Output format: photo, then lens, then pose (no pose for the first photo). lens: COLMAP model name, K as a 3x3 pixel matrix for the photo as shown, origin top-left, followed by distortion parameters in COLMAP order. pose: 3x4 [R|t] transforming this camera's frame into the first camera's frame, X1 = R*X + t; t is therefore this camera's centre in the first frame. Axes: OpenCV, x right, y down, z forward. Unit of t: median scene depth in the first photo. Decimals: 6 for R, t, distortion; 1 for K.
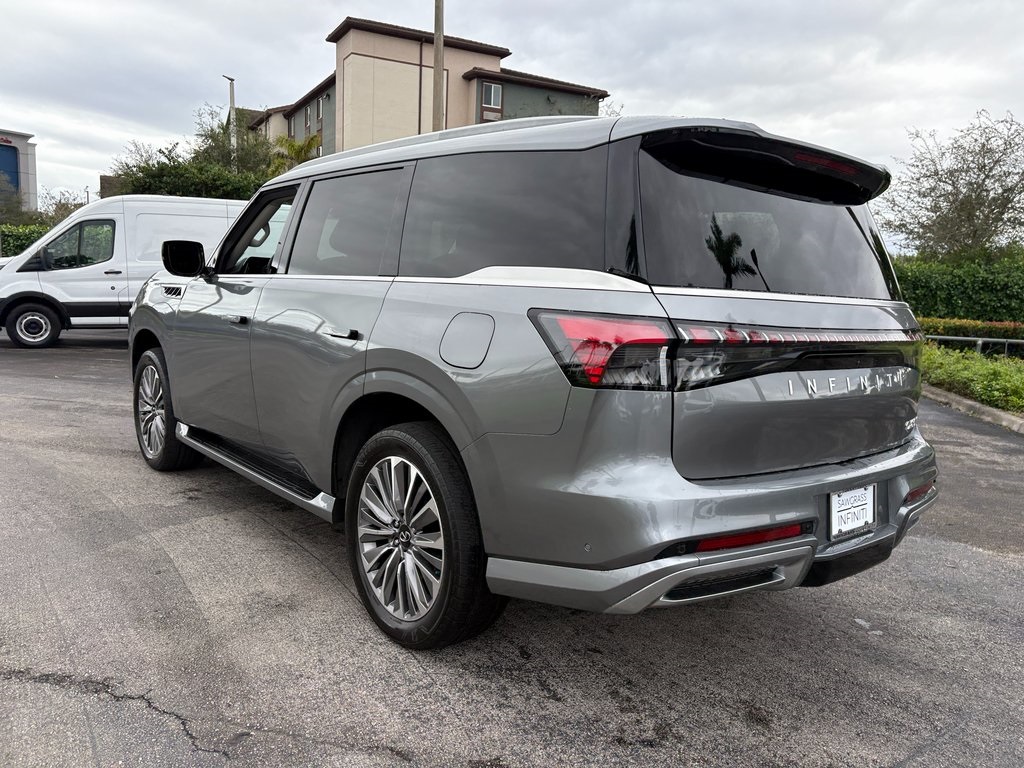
lens RADIAL K [[776.7, 0, 516.4], [0, 776.7, 390.4], [0, 0, 1]] dist [0.039941, -0.038009]
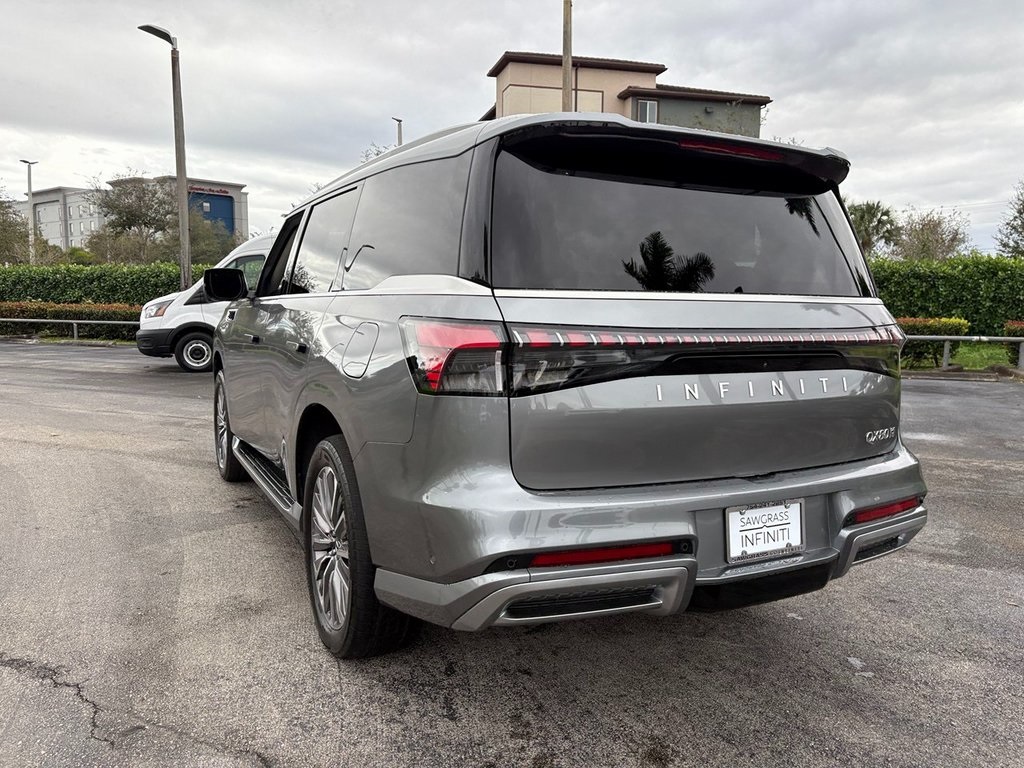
lens RADIAL K [[776.7, 0, 518.1], [0, 776.7, 379.6], [0, 0, 1]] dist [0.039941, -0.038009]
pose [[0.975248, -0.015424, -0.220574, 0.328714], [0.007140, 0.999241, -0.038303, 0.012387], [0.220998, 0.035780, 0.974618, 0.054648]]
